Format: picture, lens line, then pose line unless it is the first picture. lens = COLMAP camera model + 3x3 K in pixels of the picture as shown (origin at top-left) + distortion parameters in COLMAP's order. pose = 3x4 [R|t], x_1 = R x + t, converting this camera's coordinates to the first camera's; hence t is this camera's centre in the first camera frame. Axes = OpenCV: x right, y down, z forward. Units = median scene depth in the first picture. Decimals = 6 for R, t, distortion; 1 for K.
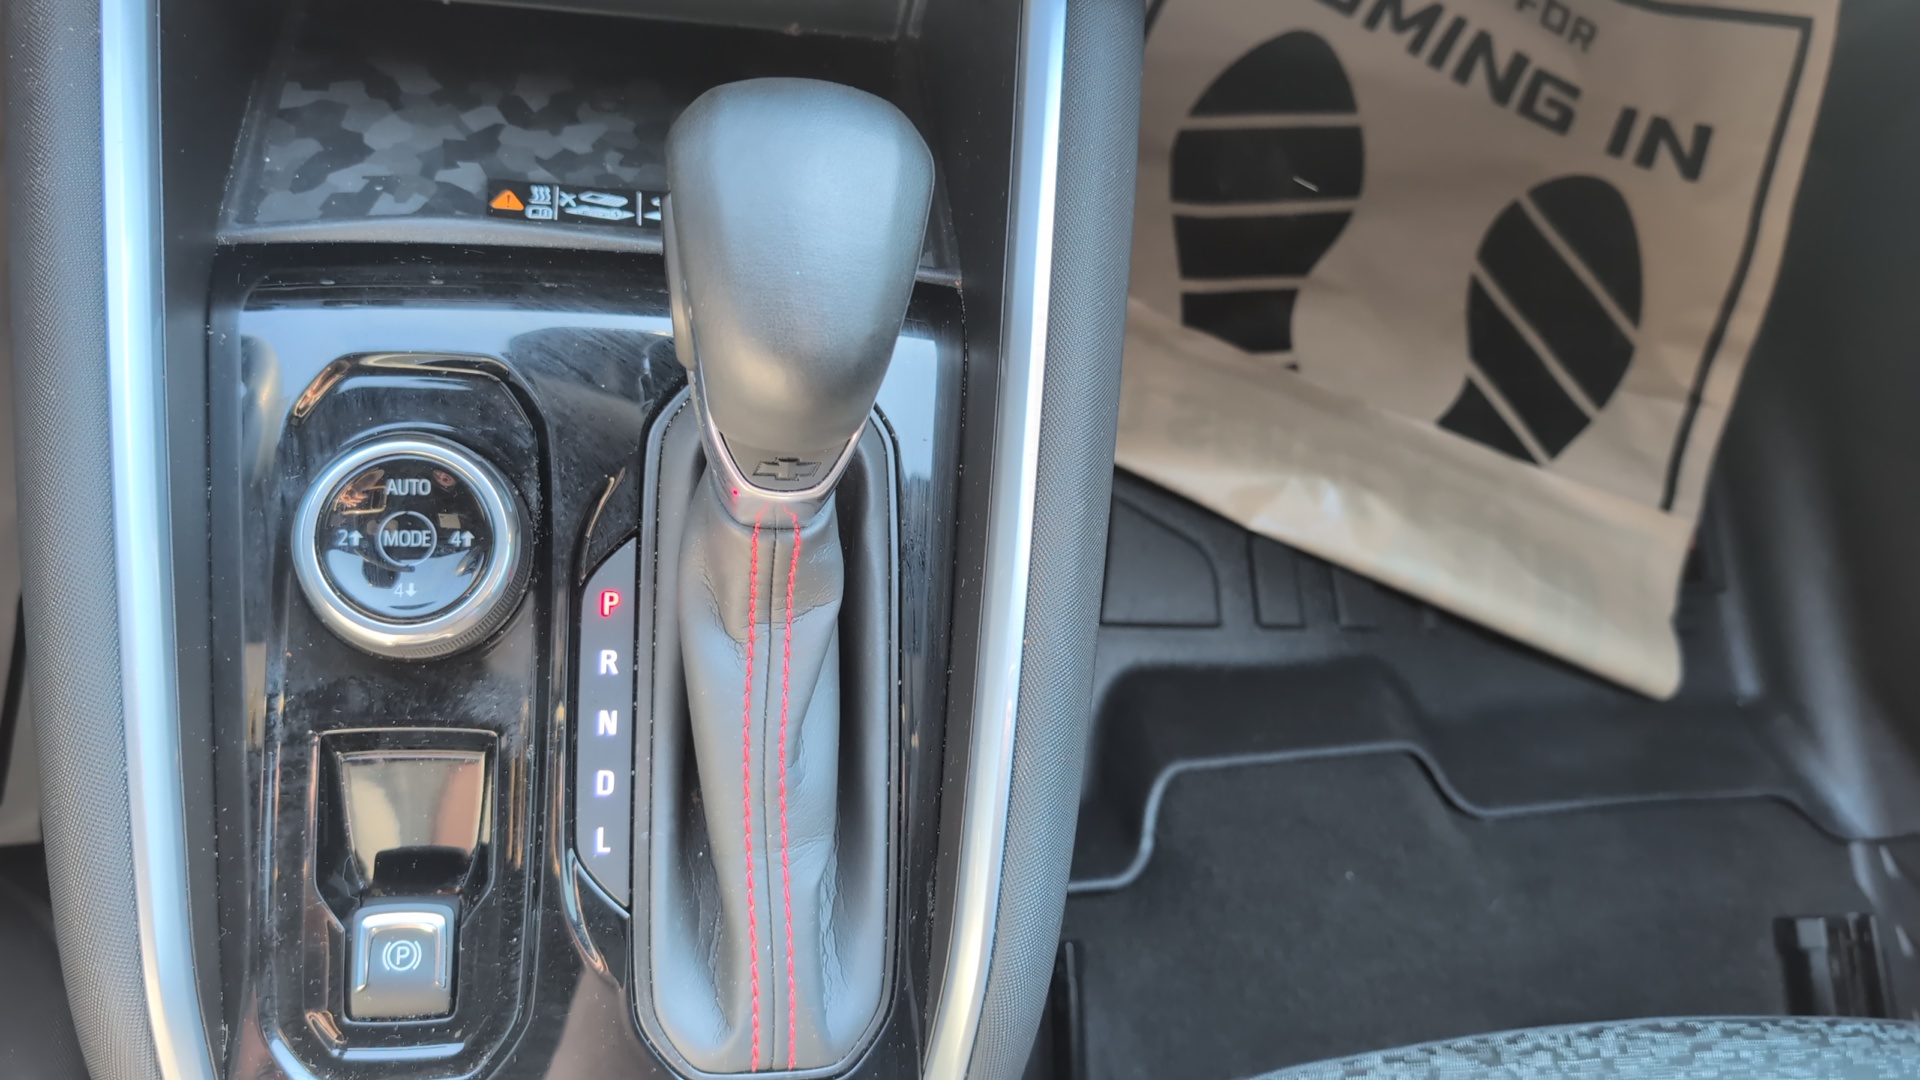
lens RADIAL K [[1640.0, 0, 958.8], [0, 1640.0, 539.6], [0, 0, 1]] dist [0.002417, 0.001466]
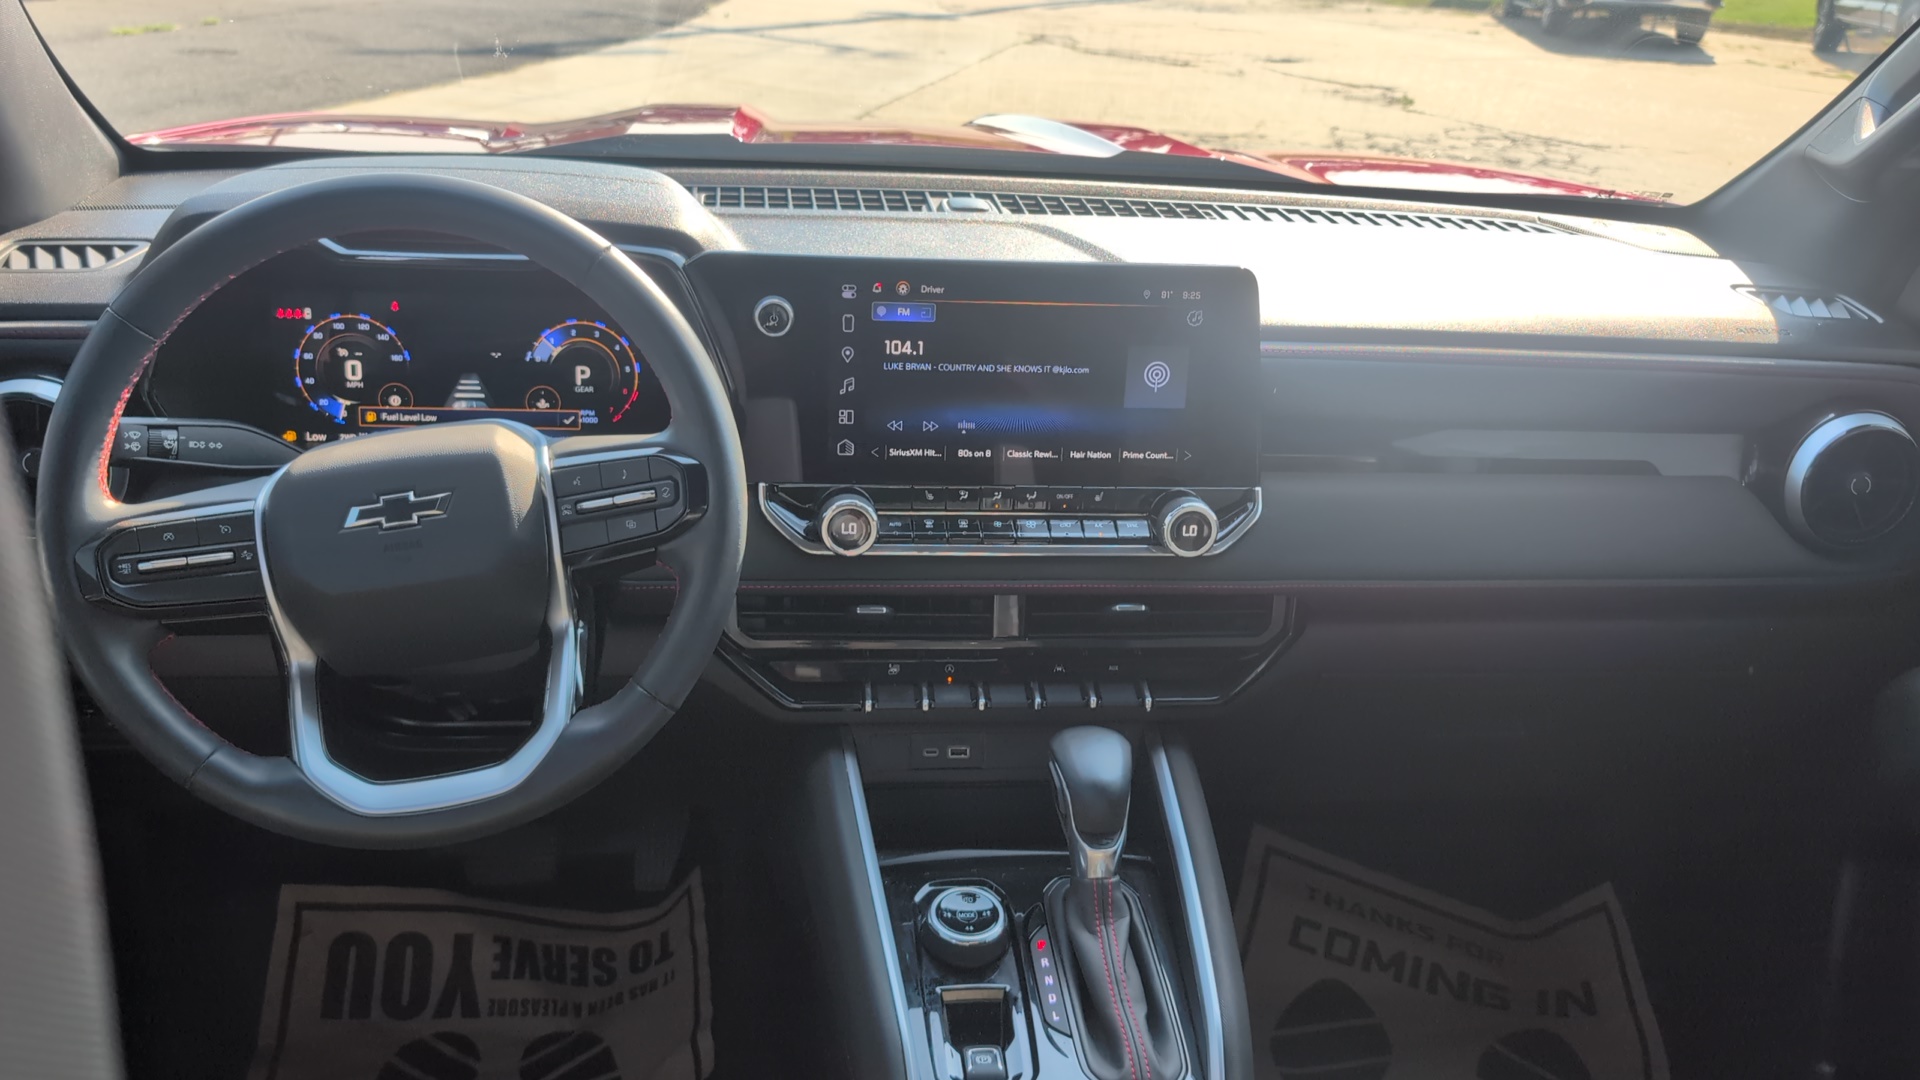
lens RADIAL K [[1441.6, 0, 960.0], [0, 1441.6, 540.0], [0, 0, 1]] dist [0.074480, -0.137062]
pose [[0.984386, -0.175952, 0.004931, -0.092705], [0.115659, 0.625443, -0.771650, 0.528862], [0.132689, 0.760172, 0.636028, -0.353725]]
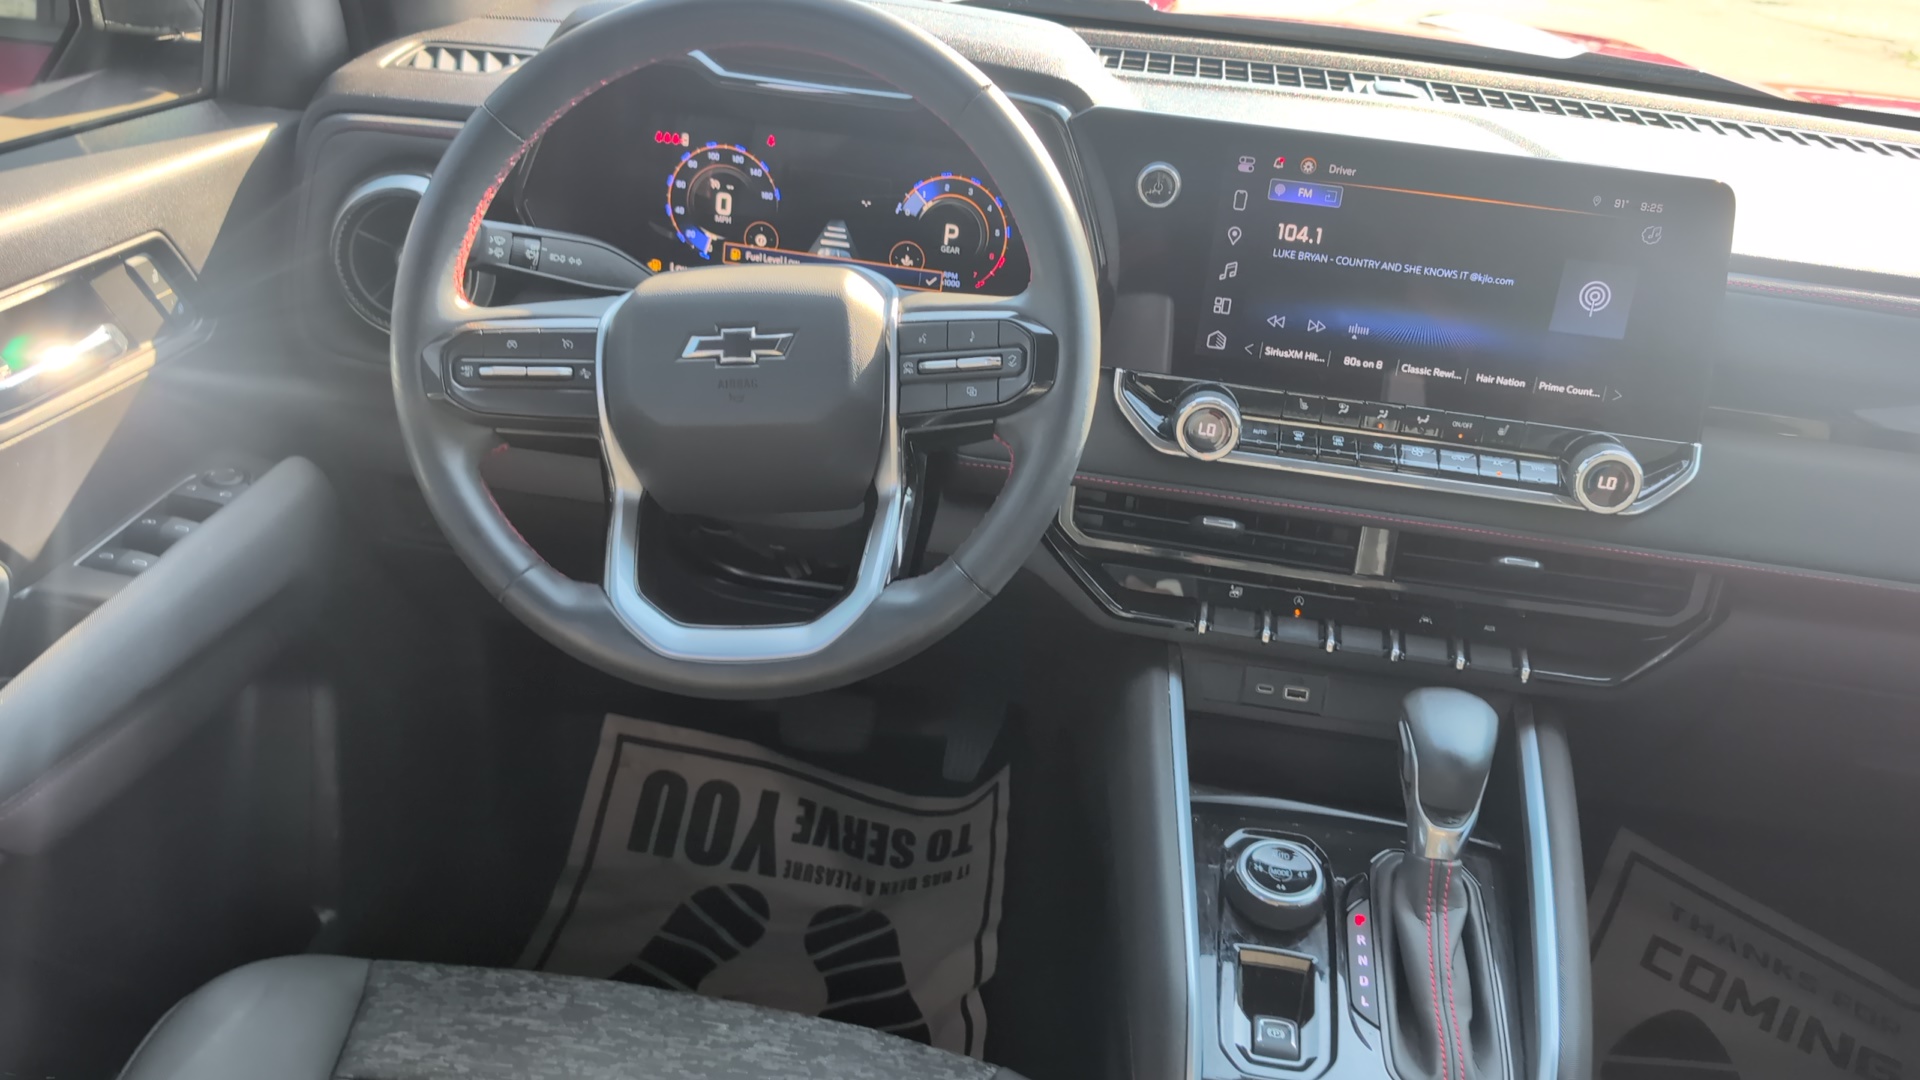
lens RADIAL K [[1528.8, 0, 1012.3], [0, 1528.8, 537.6], [0, 0, 1]] dist [0.108440, -0.305192]
pose [[0.979166, -0.035459, -0.199942, -0.093048], [-0.125303, 0.669309, -0.732342, 0.505691], [0.159792, 0.742137, 0.650922, -0.327863]]
